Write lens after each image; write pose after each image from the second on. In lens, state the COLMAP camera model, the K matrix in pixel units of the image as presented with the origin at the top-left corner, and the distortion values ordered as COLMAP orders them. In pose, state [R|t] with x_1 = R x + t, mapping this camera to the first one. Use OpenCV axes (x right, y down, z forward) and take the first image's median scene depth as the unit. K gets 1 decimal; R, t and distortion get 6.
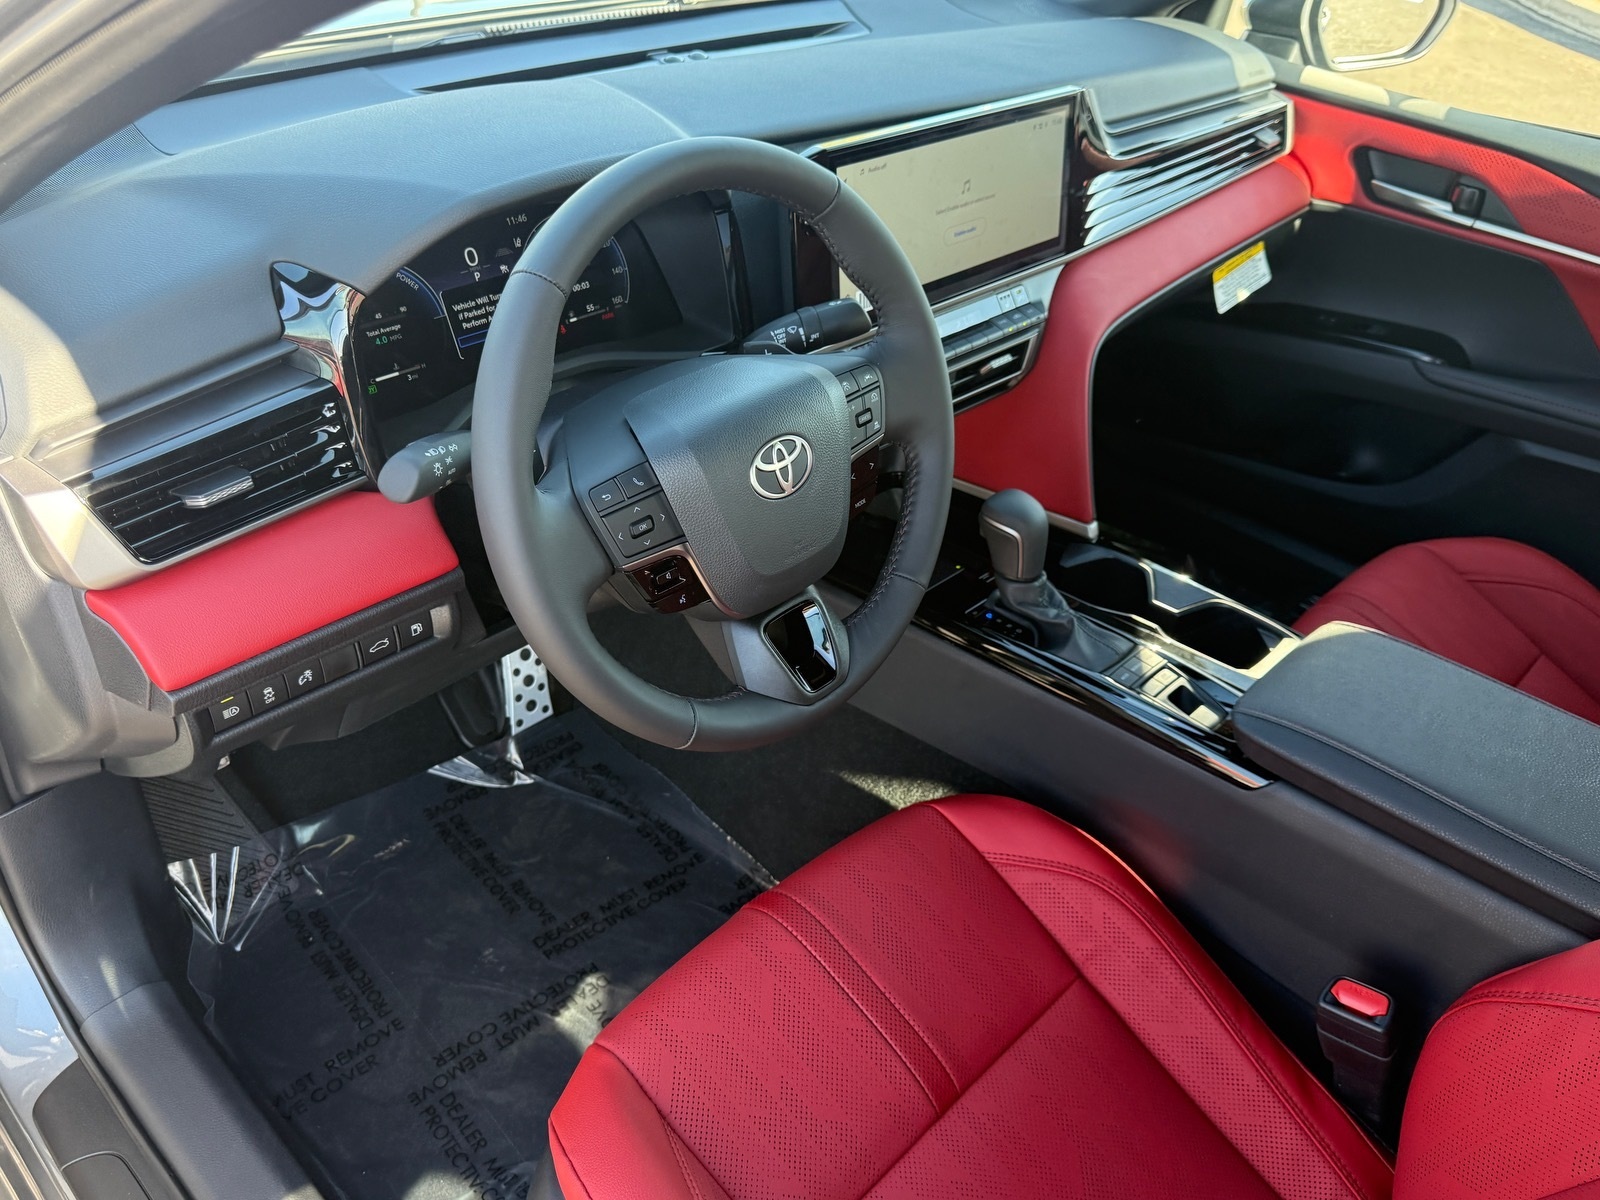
lens RADIAL K [[1234.3, 0, 844.9], [0, 1234.3, 597.5], [0, 0, 1]] dist [0.150214, -0.321697]
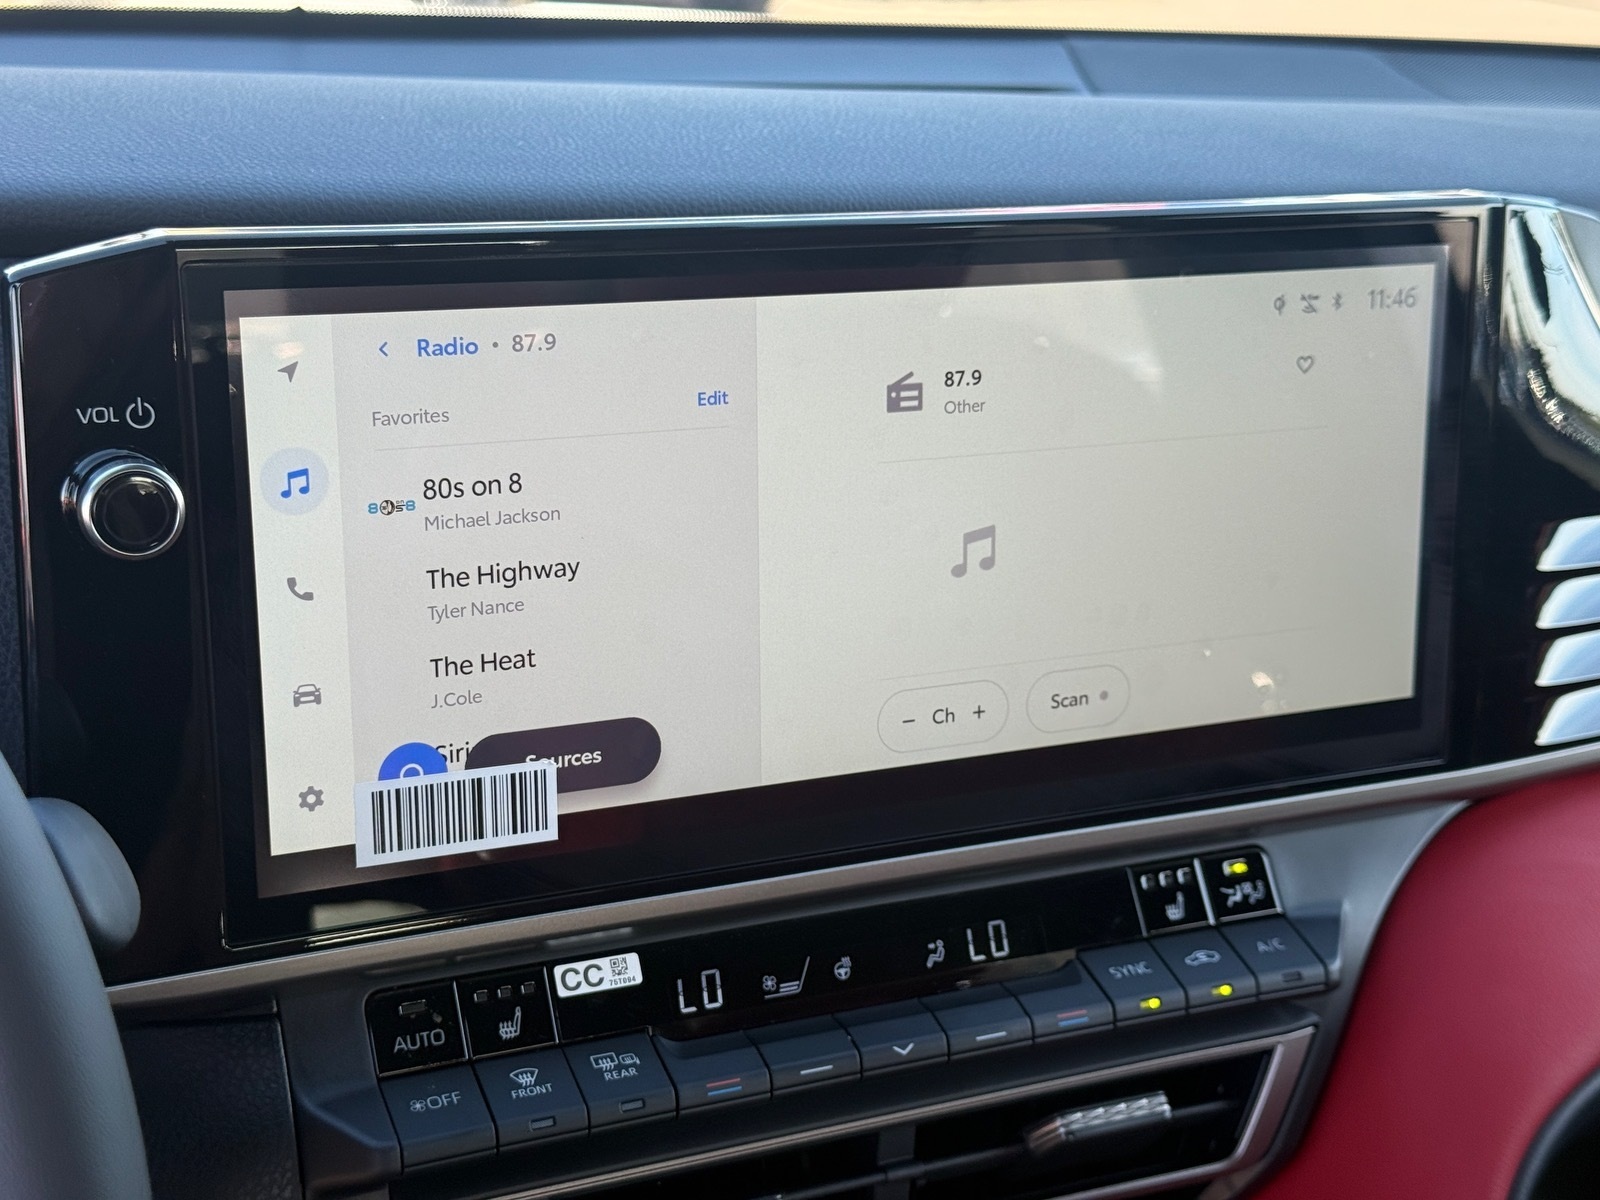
lens RADIAL K [[2279.5, 0, 800.0], [0, 2279.5, 600.0], [0, 0, 1]] dist [0.156000, -0.061482]
pose [[0.929768, 0.108019, -0.351942, 0.249515], [-0.206725, 0.944225, -0.256327, -0.172062], [0.304624, 0.311080, 0.900241, 0.564078]]
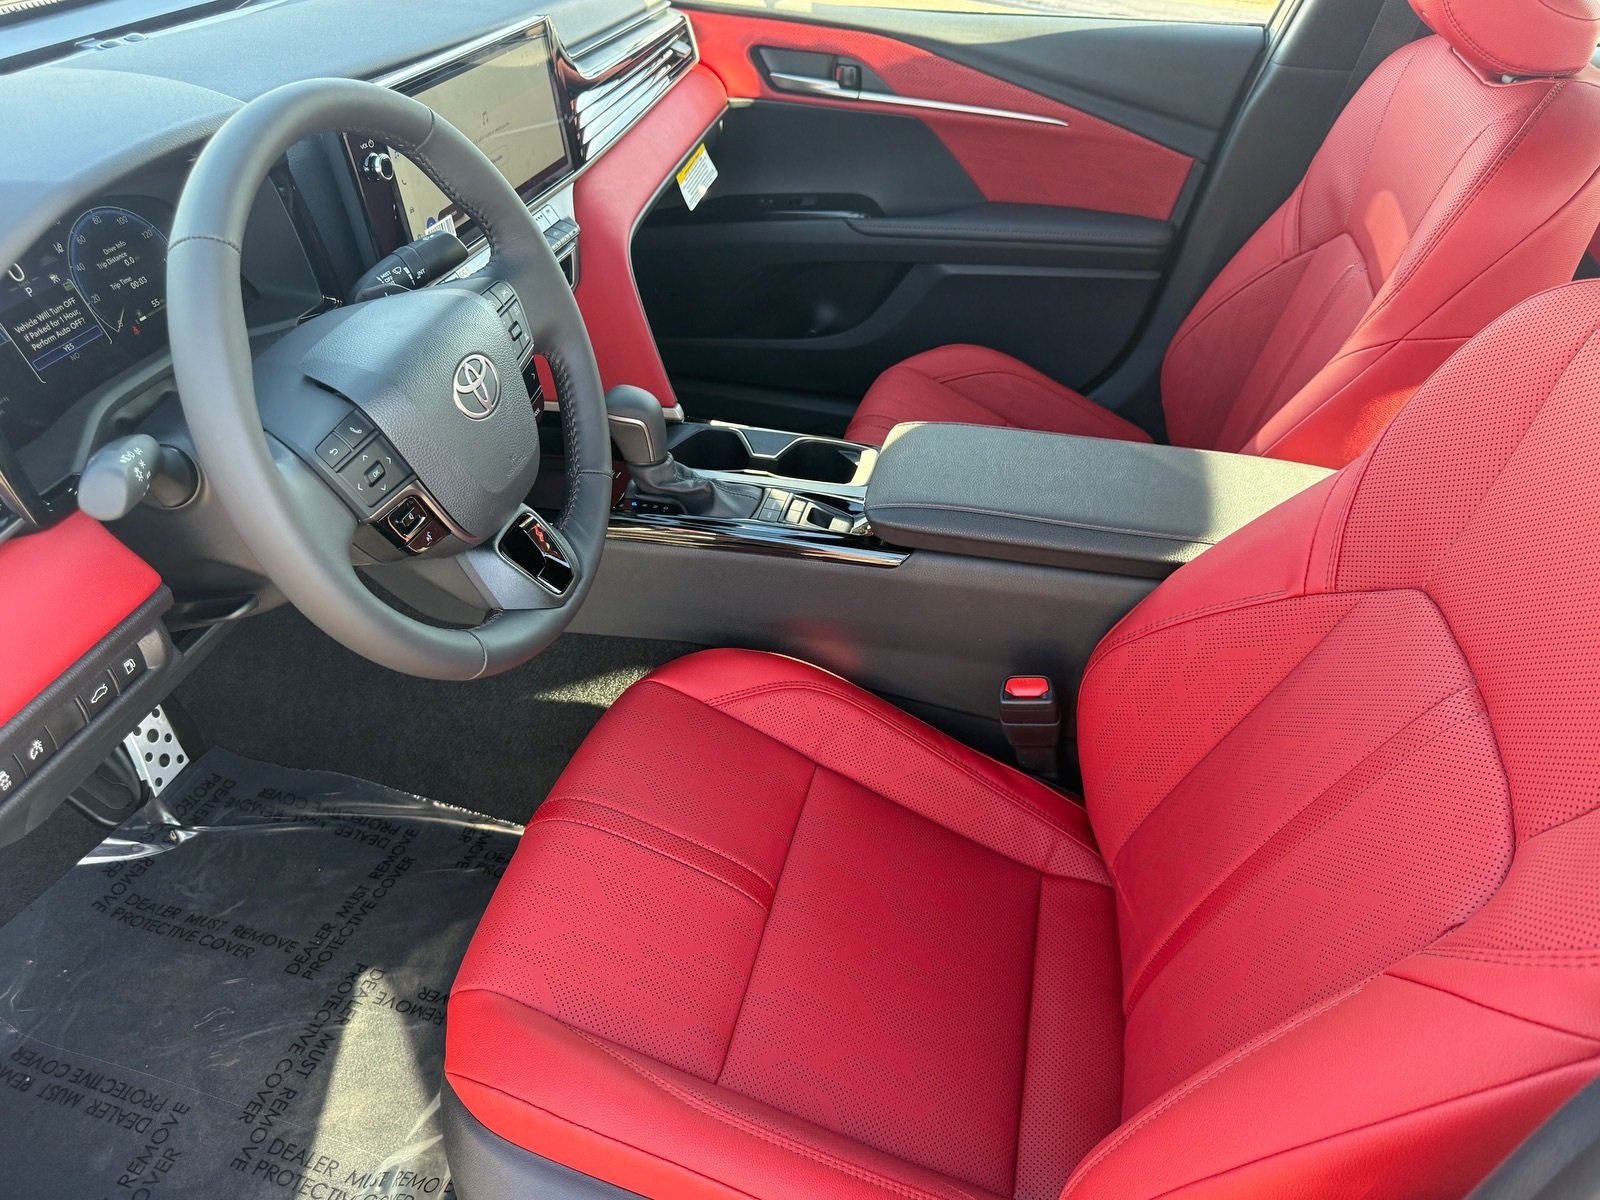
lens RADIAL K [[1147.7, 0, 800.0], [0, 1147.7, 600.0], [0, 0, 1]] dist [0.092594, -0.153726]
pose [[0.858886, -0.322993, 0.397479, -0.191395], [0.304370, 0.946056, 0.111075, 0.027236], [-0.411914, 0.025580, 0.910864, 0.013303]]
